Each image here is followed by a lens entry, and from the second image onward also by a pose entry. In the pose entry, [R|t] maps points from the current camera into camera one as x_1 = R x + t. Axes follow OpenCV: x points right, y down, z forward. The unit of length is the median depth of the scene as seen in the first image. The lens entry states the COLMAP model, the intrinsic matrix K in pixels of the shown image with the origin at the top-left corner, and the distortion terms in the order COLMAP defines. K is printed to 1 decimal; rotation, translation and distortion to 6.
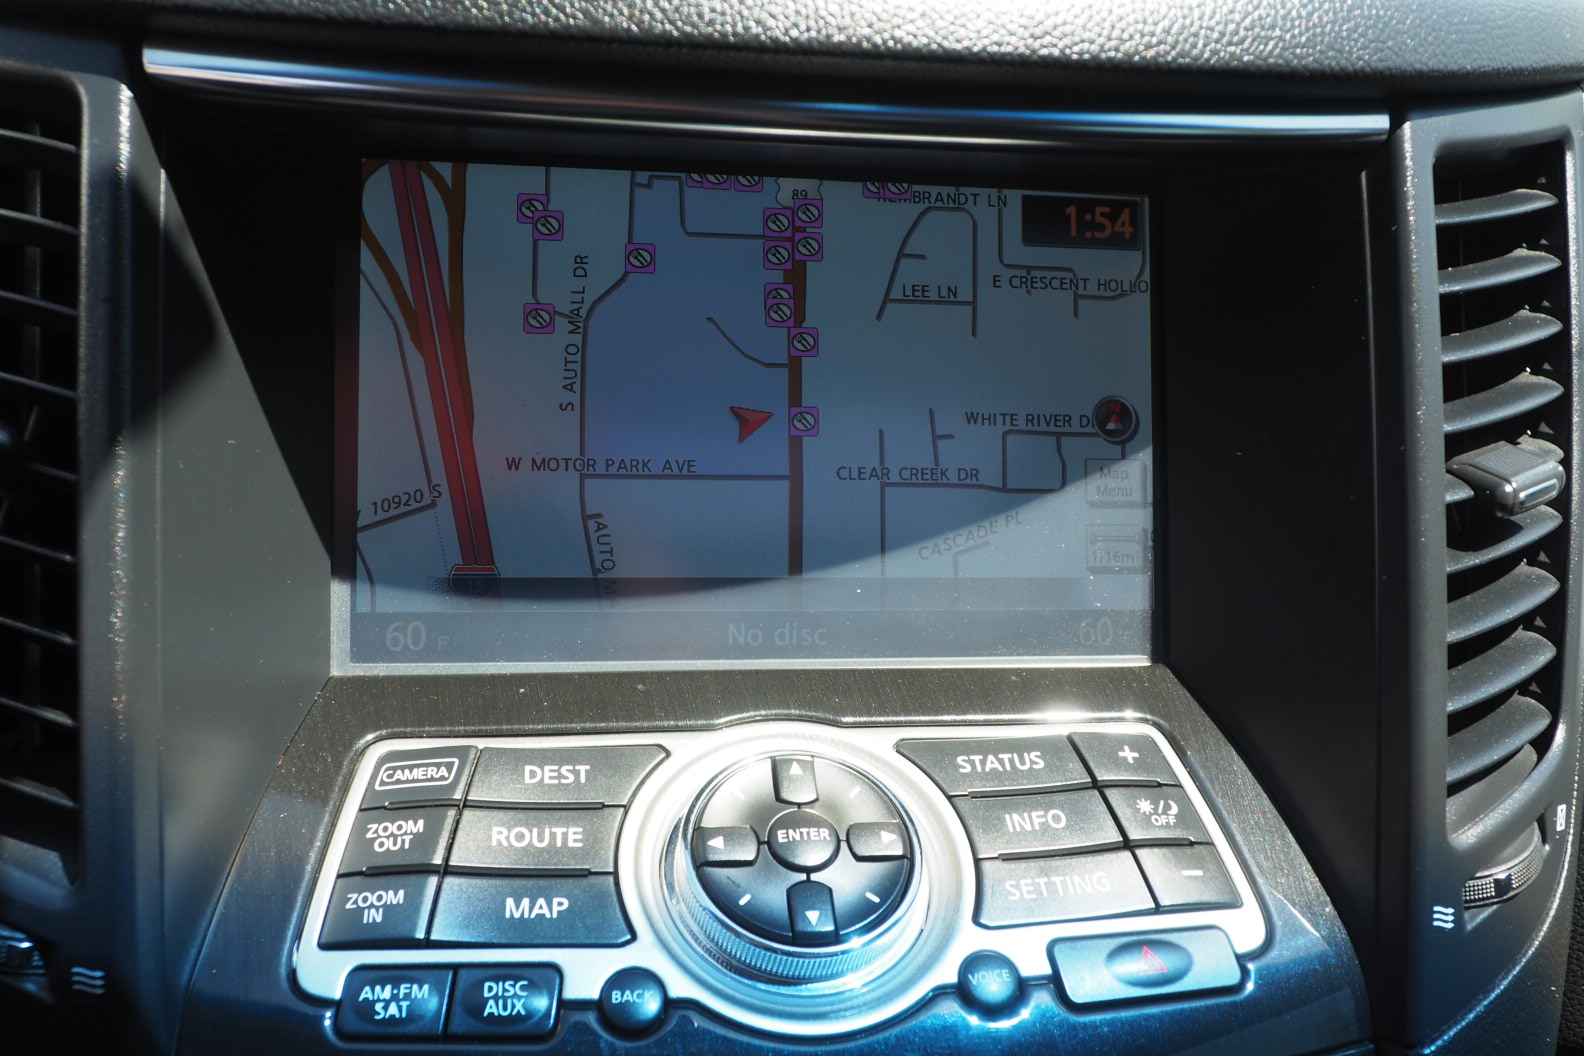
lens RADIAL K [[1589.4, 0, 793.0], [0, 1589.4, 516.3], [0, 0, 1]] dist [-0.028689, 0.000000]
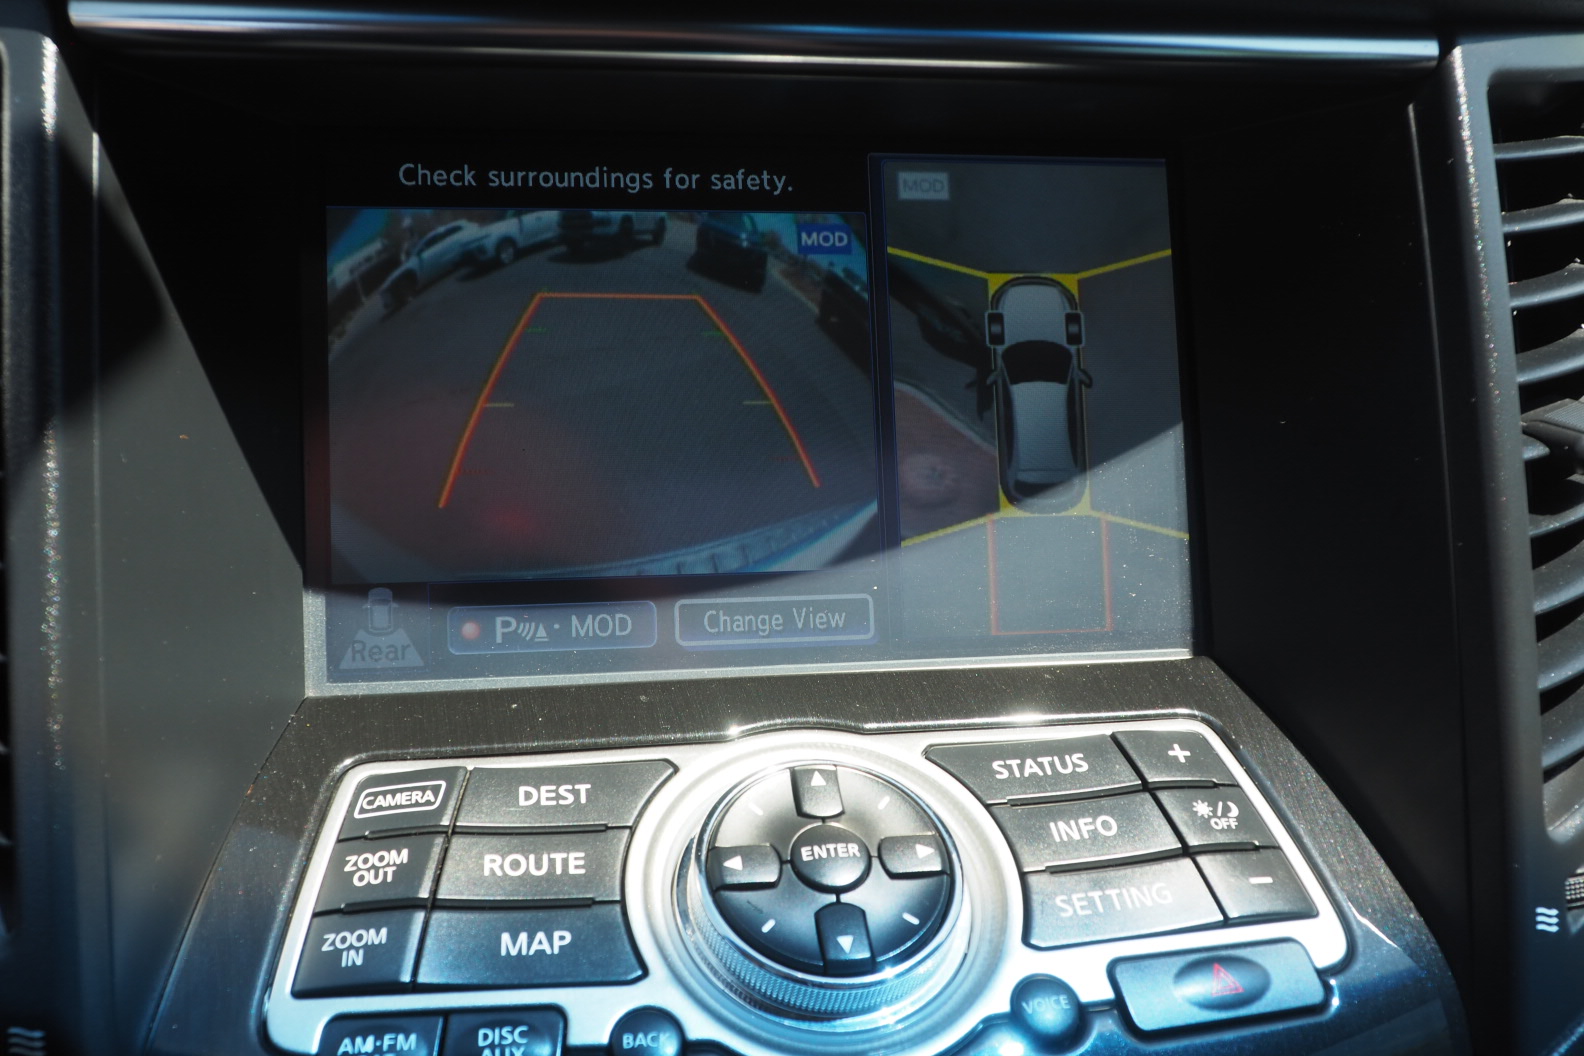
lens RADIAL K [[1461.8, 0, 755.7], [0, 1461.8, 541.6], [0, 0, 1]] dist [-0.026361, 0.000000]
pose [[0.999217, -0.037073, -0.013801, -0.017374], [0.036689, 0.998960, -0.027078, 0.045792], [0.014791, 0.026551, 0.999538, 0.167794]]
